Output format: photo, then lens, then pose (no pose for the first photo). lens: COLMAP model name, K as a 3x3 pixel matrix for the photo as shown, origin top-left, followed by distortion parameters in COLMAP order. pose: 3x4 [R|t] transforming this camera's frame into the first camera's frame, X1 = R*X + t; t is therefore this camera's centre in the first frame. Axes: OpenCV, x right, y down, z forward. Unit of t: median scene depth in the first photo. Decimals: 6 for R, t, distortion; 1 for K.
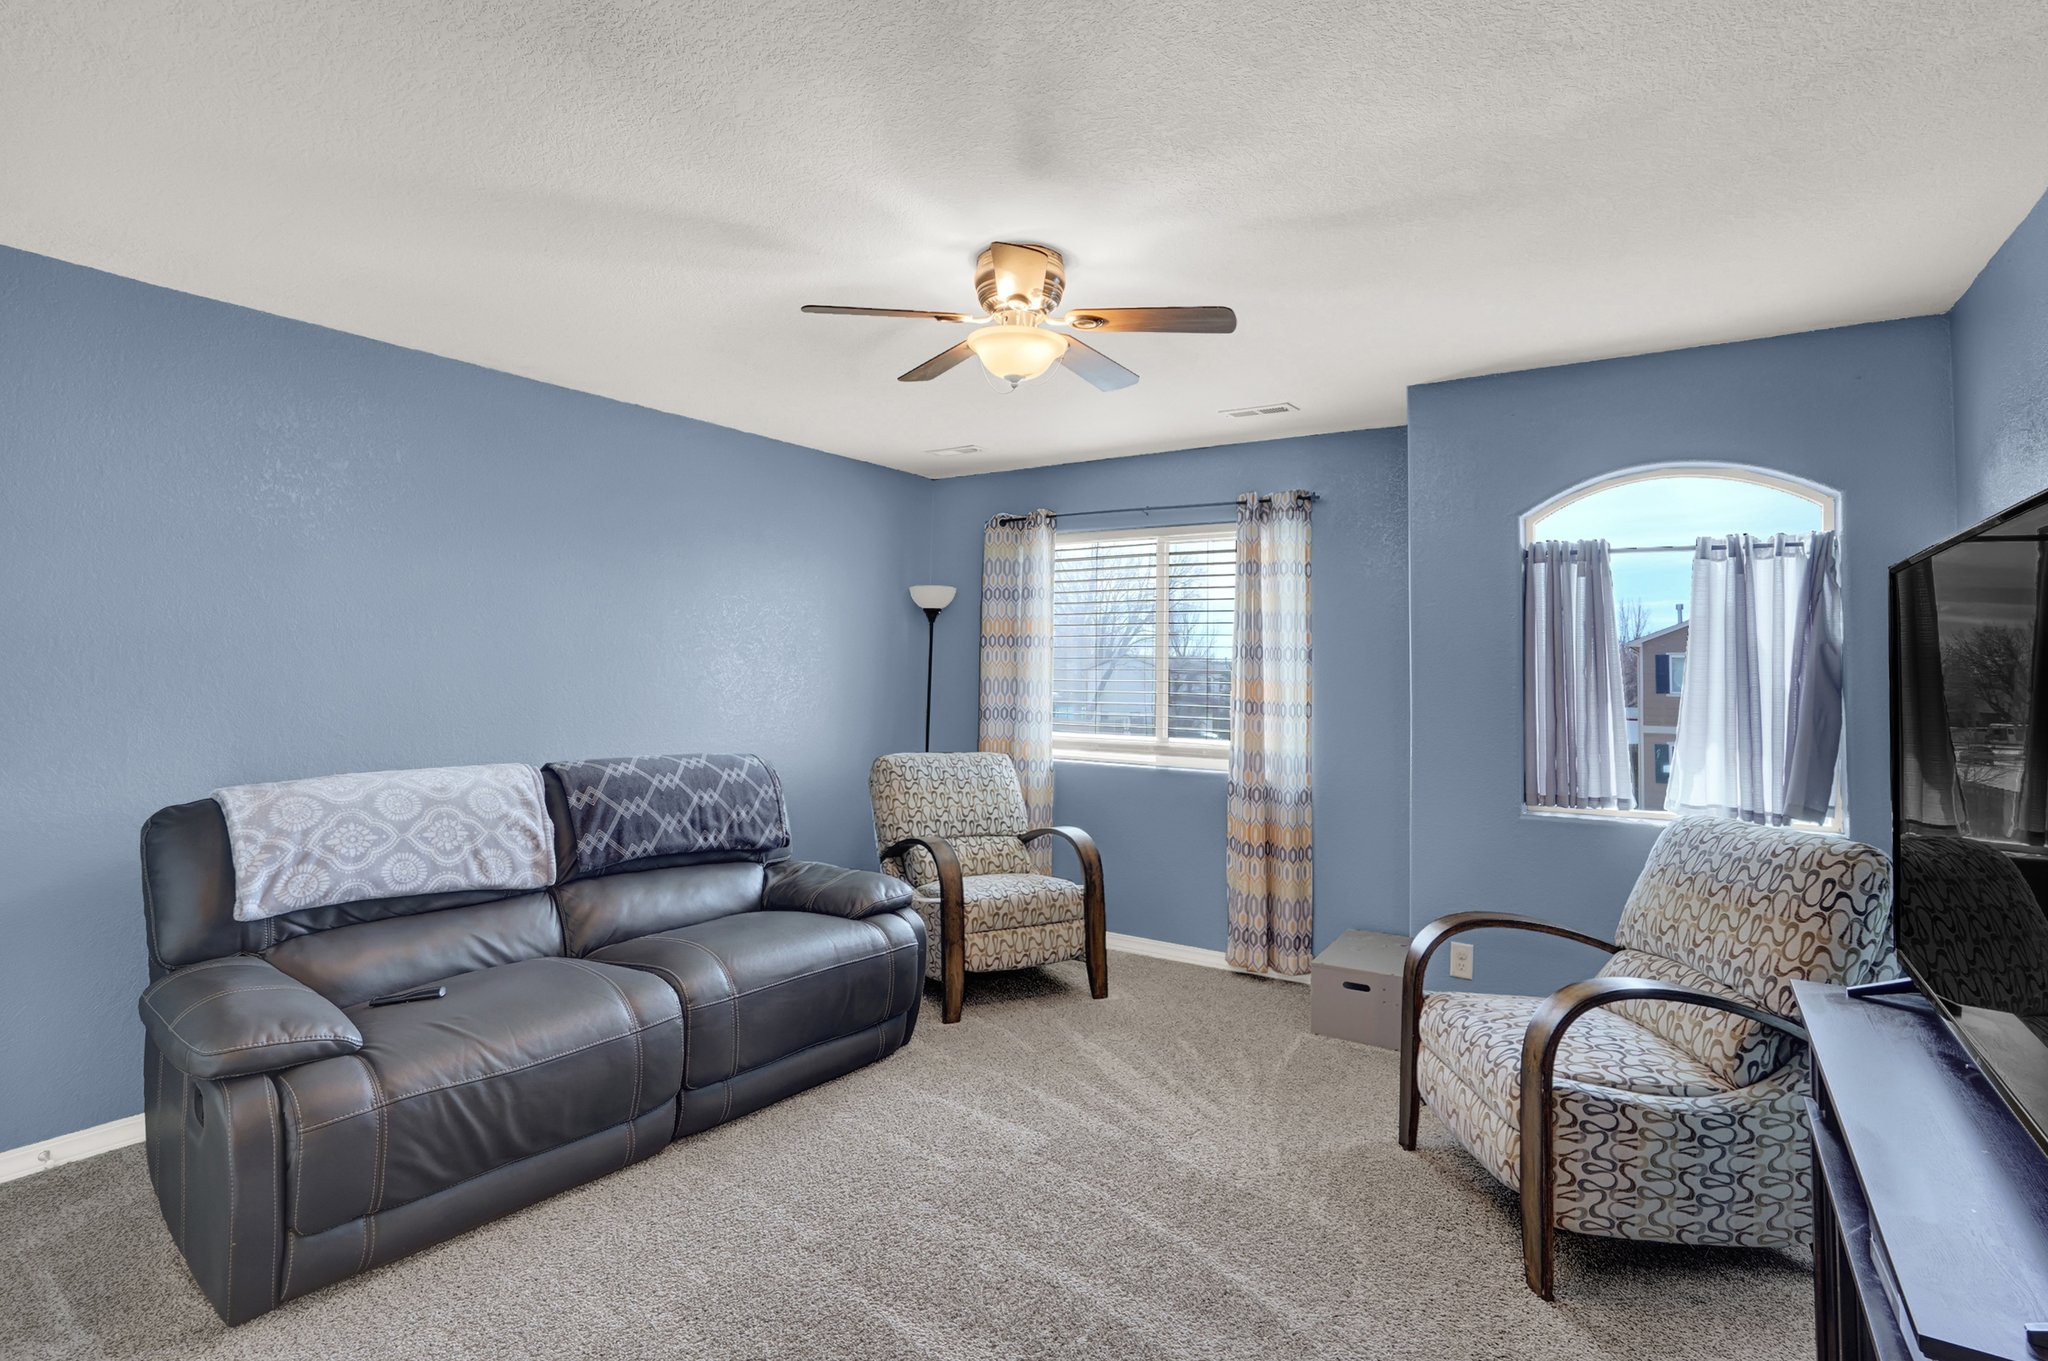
lens RADIAL K [[977.5, 0, 1012.6], [0, 977.5, 655.3], [0, 0, 1]] dist [0.000824, 0.000256]
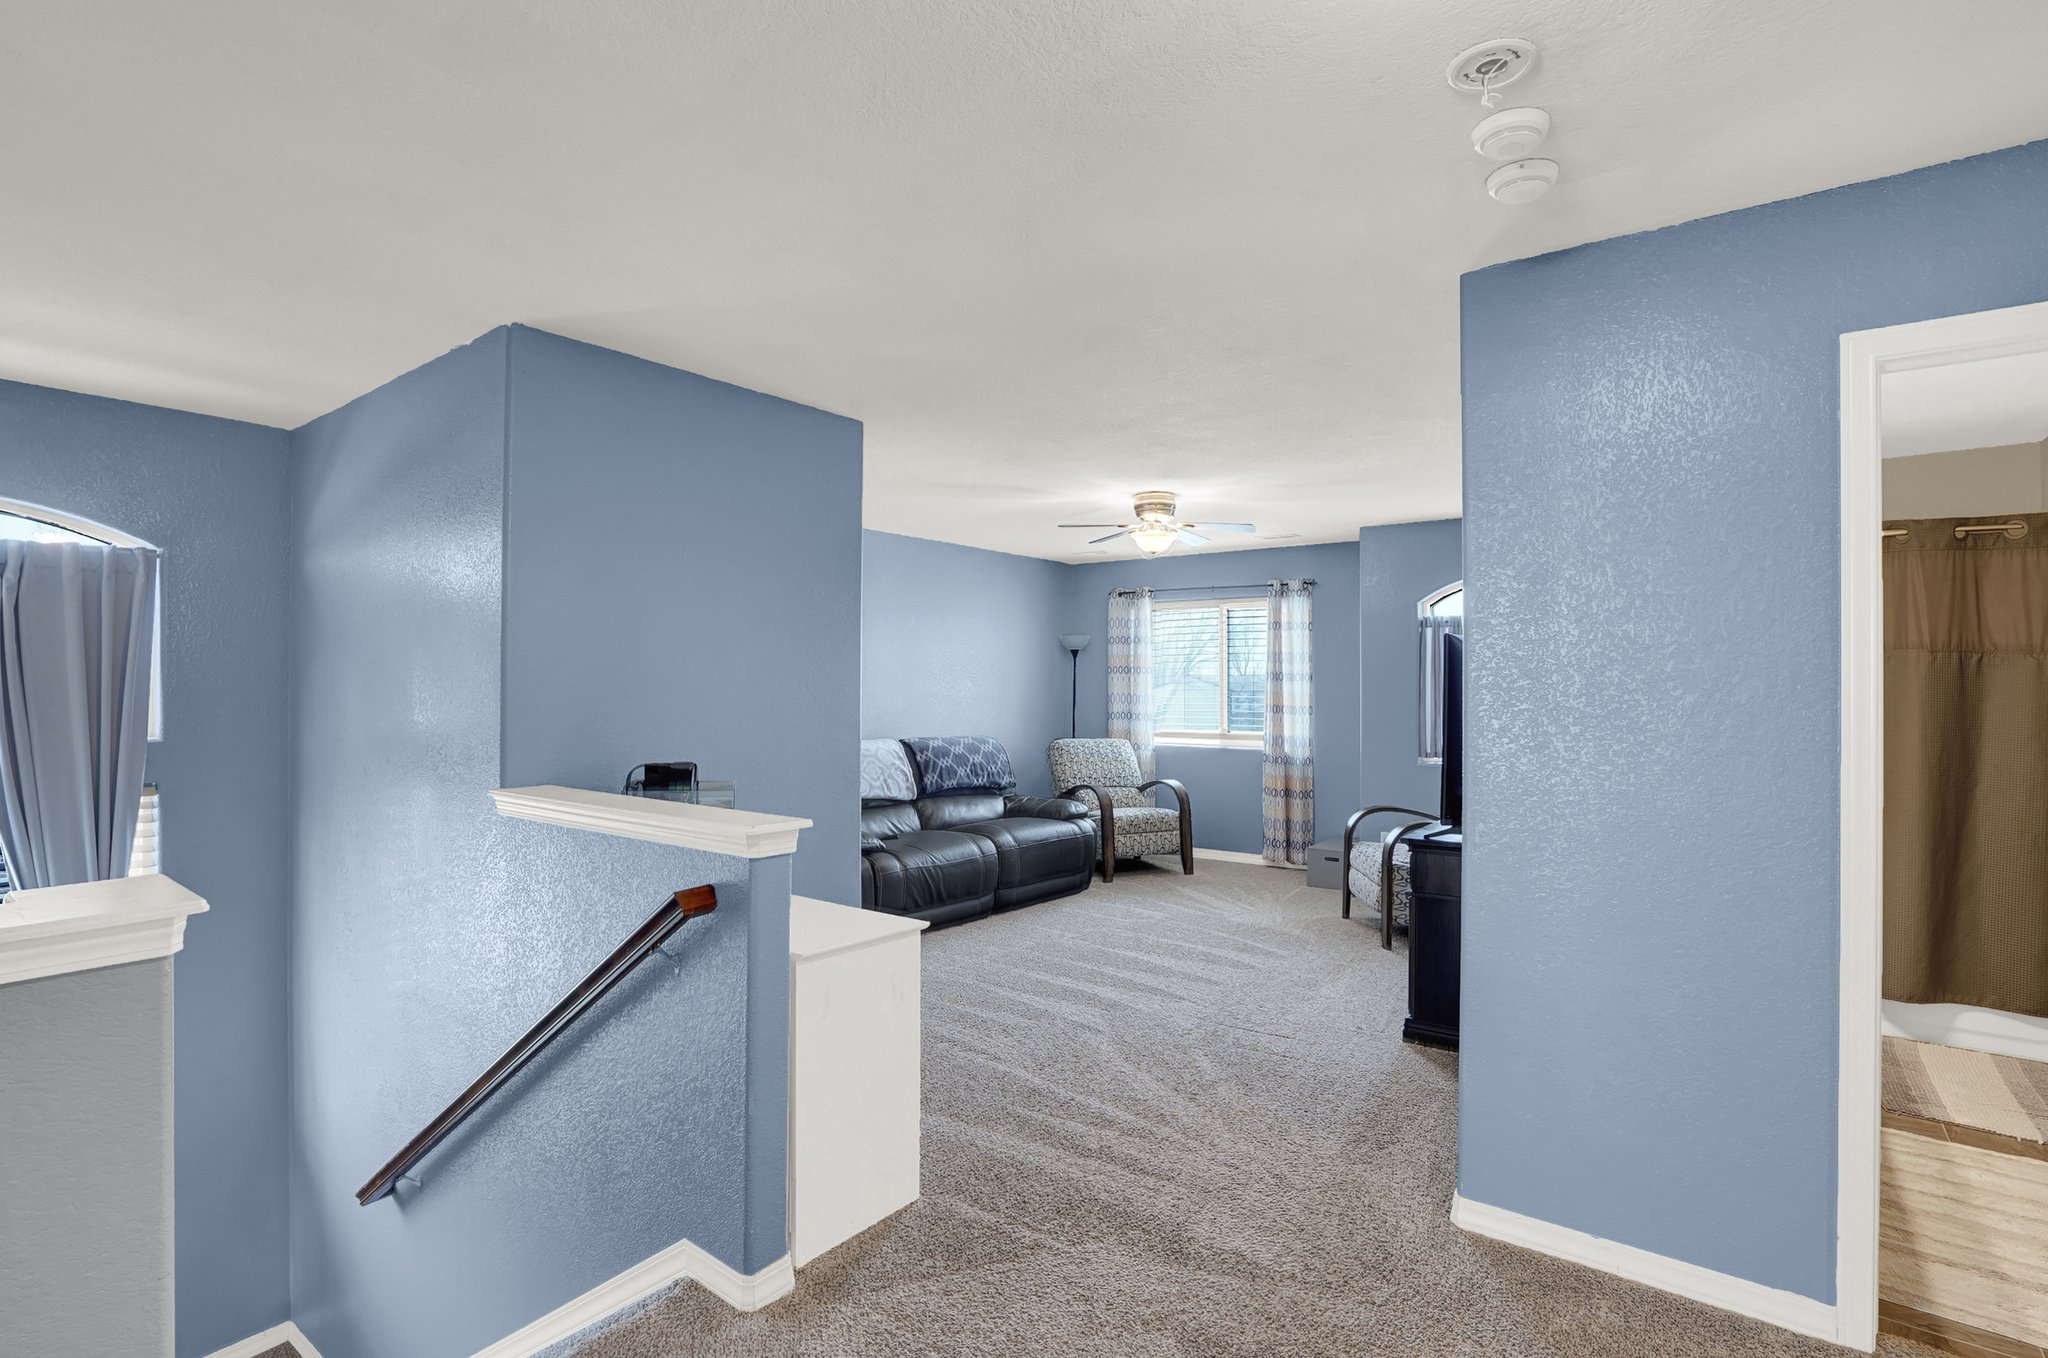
lens RADIAL K [[1007.5, 0, 1024.0], [0, 1007.5, 679.0], [0, 0, 1]] dist [-0.000301, 0.000065]
pose [[0.999157, -0.010047, -0.039808, -0.125344], [0.010346, 0.999920, 0.007331, -0.016162], [0.039731, -0.007736, 0.999180, -0.780734]]
